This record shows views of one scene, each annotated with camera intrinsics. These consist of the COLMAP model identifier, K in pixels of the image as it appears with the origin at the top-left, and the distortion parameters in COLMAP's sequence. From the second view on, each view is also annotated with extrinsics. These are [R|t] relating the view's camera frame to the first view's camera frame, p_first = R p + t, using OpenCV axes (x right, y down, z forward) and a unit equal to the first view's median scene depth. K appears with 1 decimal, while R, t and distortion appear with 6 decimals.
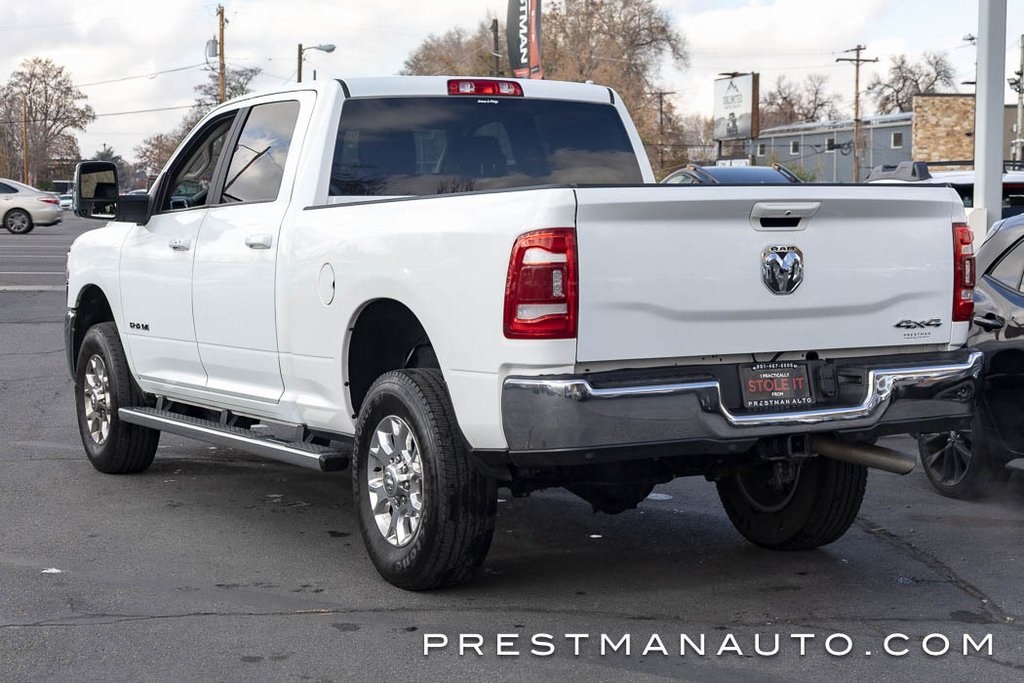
lens RADIAL K [[1839.5, 0, 512.0], [0, 1839.5, 341.5], [0, 0, 1]] dist [0.226871, 0.045572]
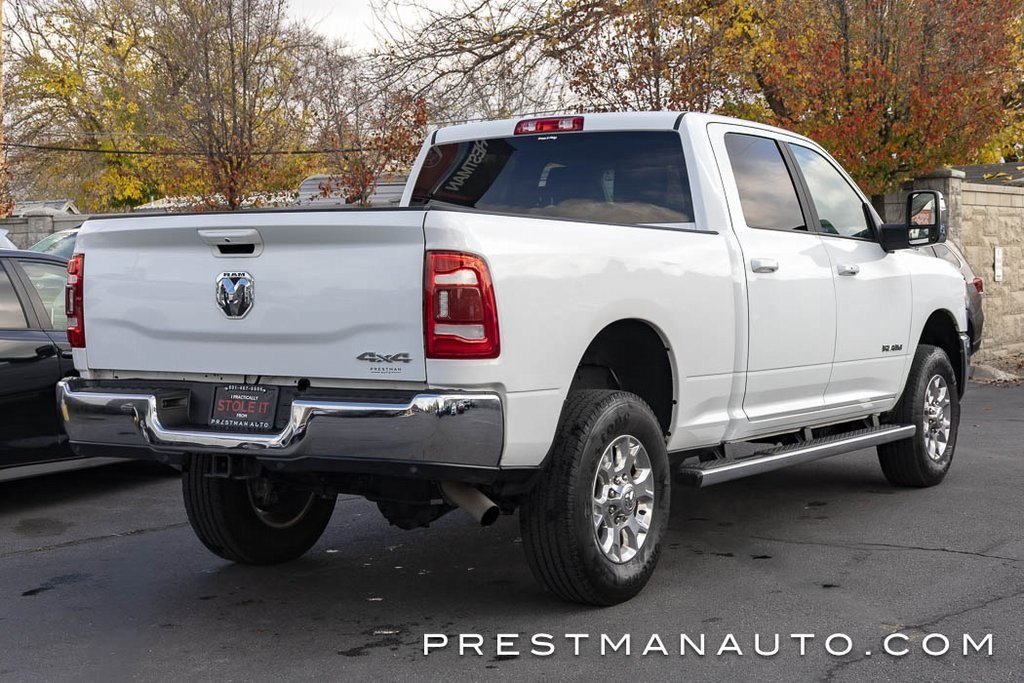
lens RADIAL K [[1571.7, 0, 512.0], [0, 1571.7, 341.5], [0, 0, 1]] dist [0.126215, 0.038328]
pose [[0.484770, 0.043235, -0.873572, 0.983902], [-0.055876, 0.998268, 0.018399, -0.037376], [0.872855, 0.039892, 0.486347, 0.701212]]
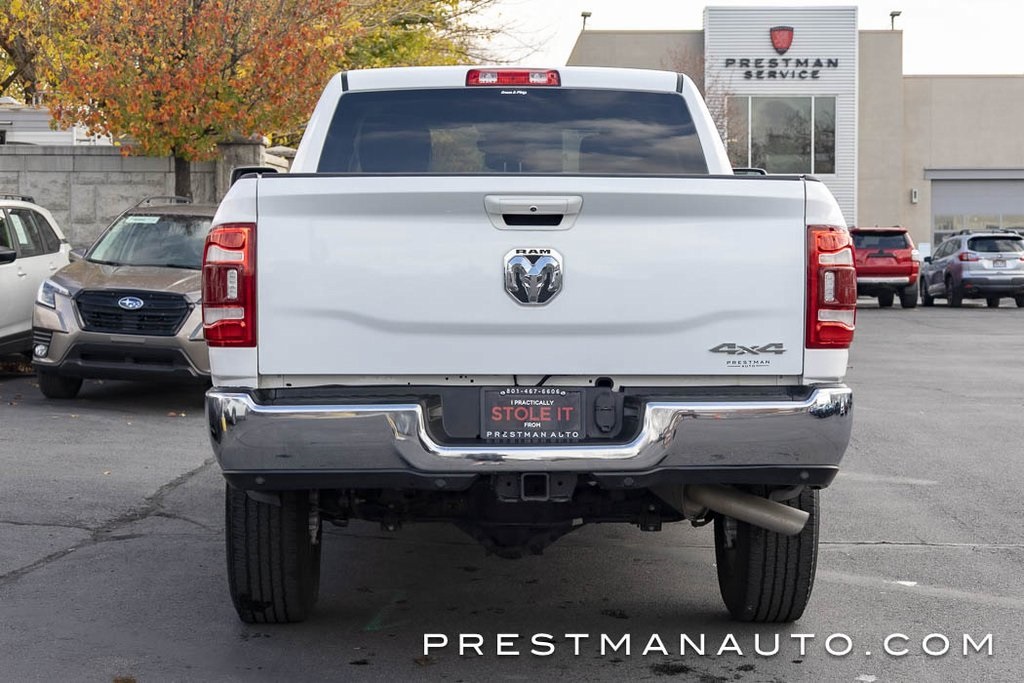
lens RADIAL K [[1911.8, 0, 512.0], [0, 1911.8, 341.5], [0, 0, 1]] dist [0.206393, 0.004703]
pose [[0.890026, 0.032519, -0.454748, 0.528869], [-0.040966, 0.999122, -0.008731, -0.001377], [0.454065, 0.026400, 0.890577, 0.221233]]
